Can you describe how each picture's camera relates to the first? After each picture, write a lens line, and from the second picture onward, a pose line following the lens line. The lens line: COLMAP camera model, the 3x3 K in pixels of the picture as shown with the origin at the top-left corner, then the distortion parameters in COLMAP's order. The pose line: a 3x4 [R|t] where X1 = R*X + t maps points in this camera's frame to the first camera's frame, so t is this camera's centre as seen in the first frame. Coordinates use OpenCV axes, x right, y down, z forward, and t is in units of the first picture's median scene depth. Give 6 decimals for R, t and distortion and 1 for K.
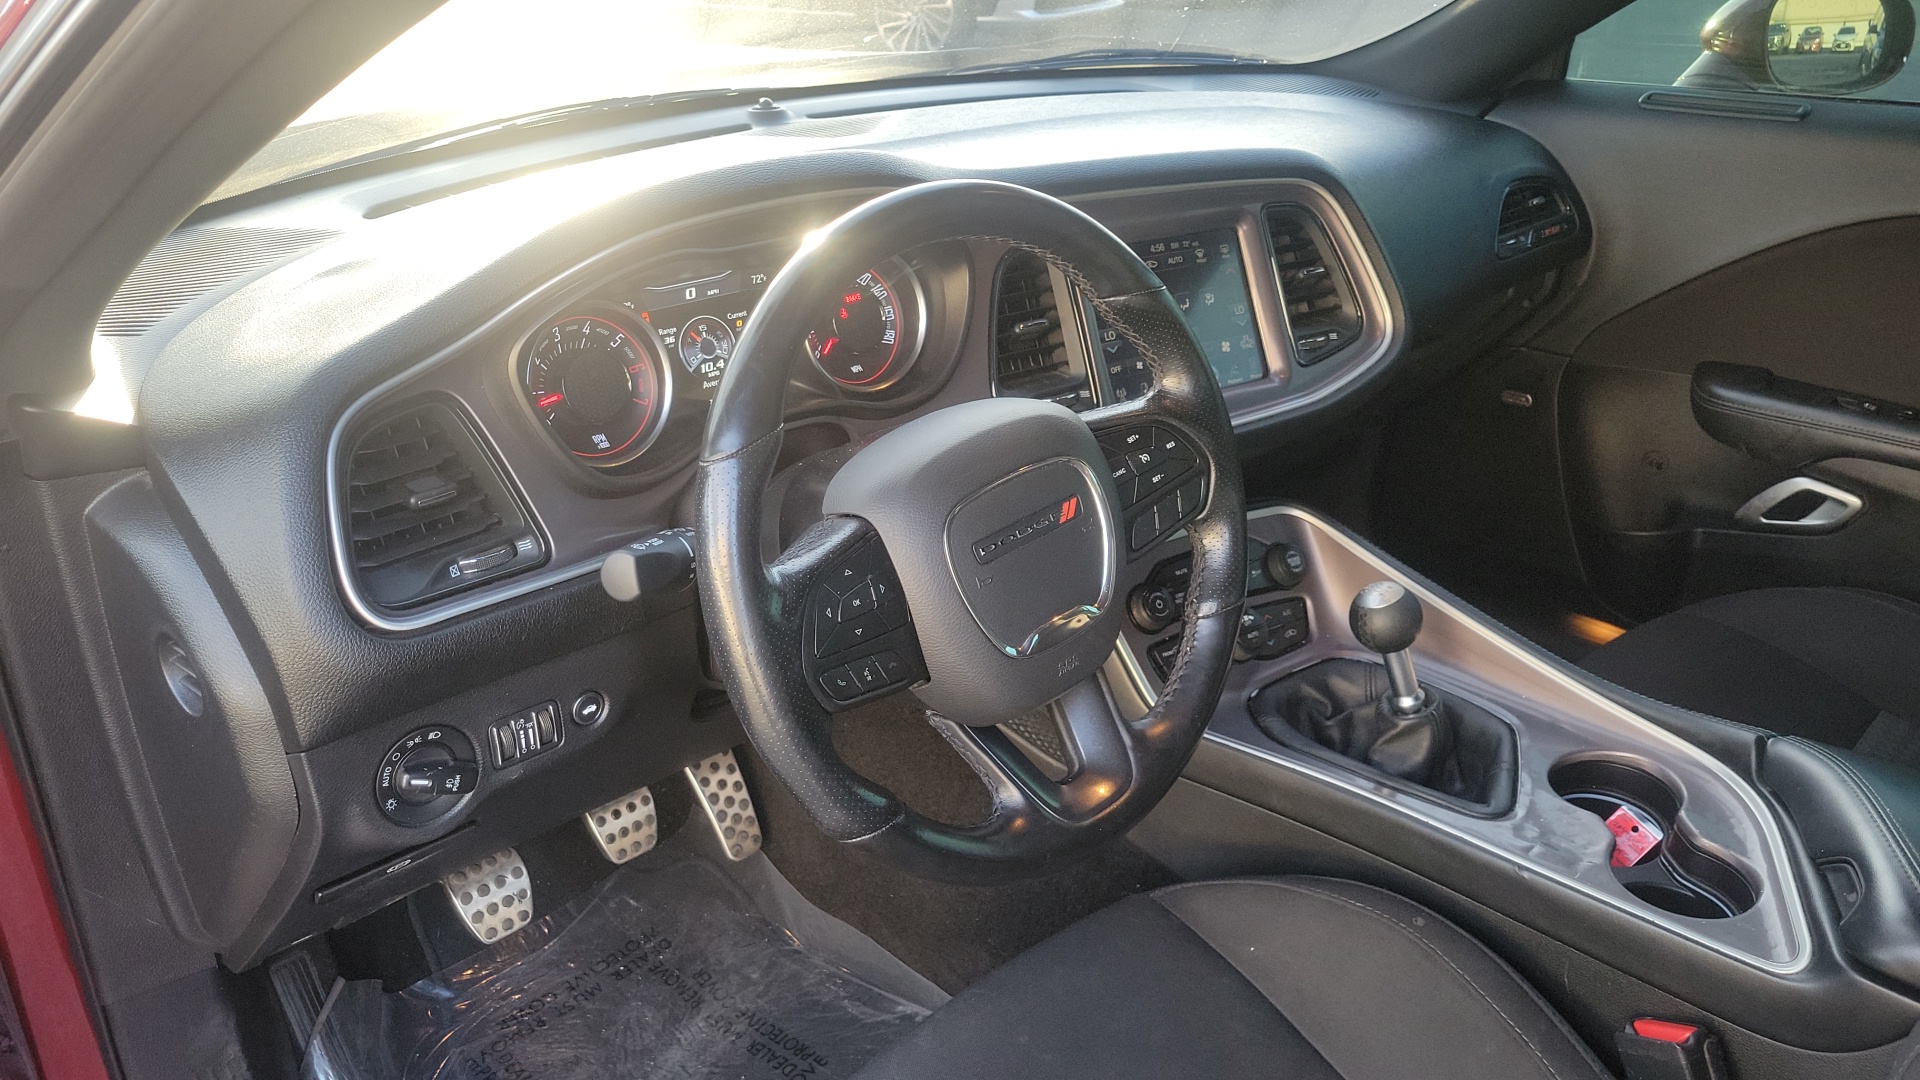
lens RADIAL K [[1469.1, 0, 960.0], [0, 1469.1, 540.0], [0, 0, 1]] dist [0.000573, -0.001097]
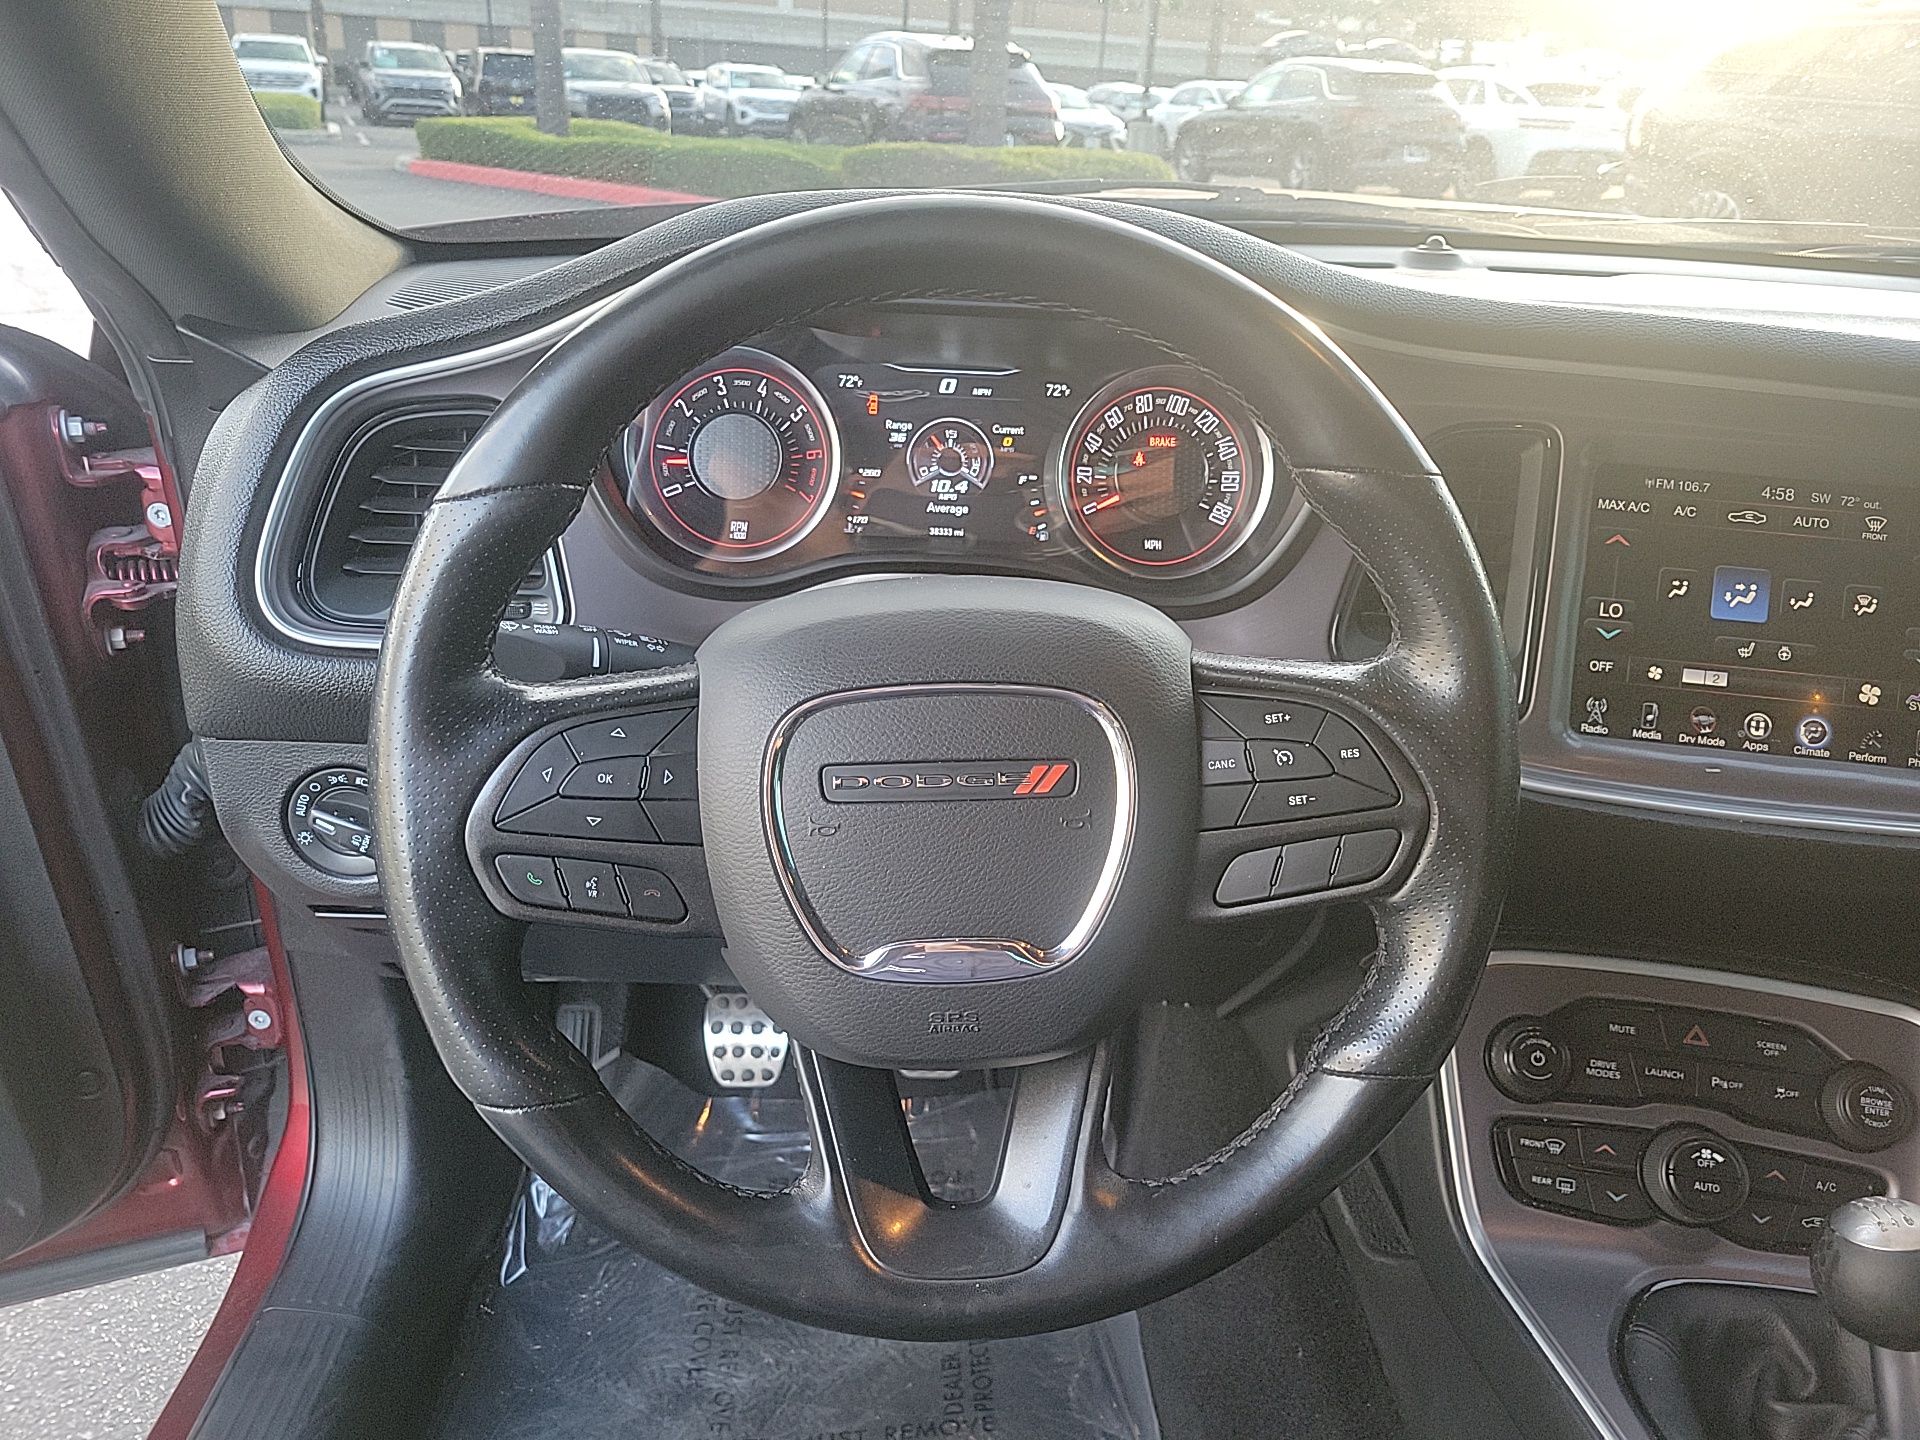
lens RADIAL K [[1465.4, 0, 961.5], [0, 1465.4, 741.6], [0, 0, 1]] dist [0.014225, -0.003303]
pose [[0.730382, 0.307734, -0.609788, 0.285062], [-0.323965, 0.942026, 0.087367, -0.053478], [0.601322, 0.133739, 0.787734, 0.365138]]
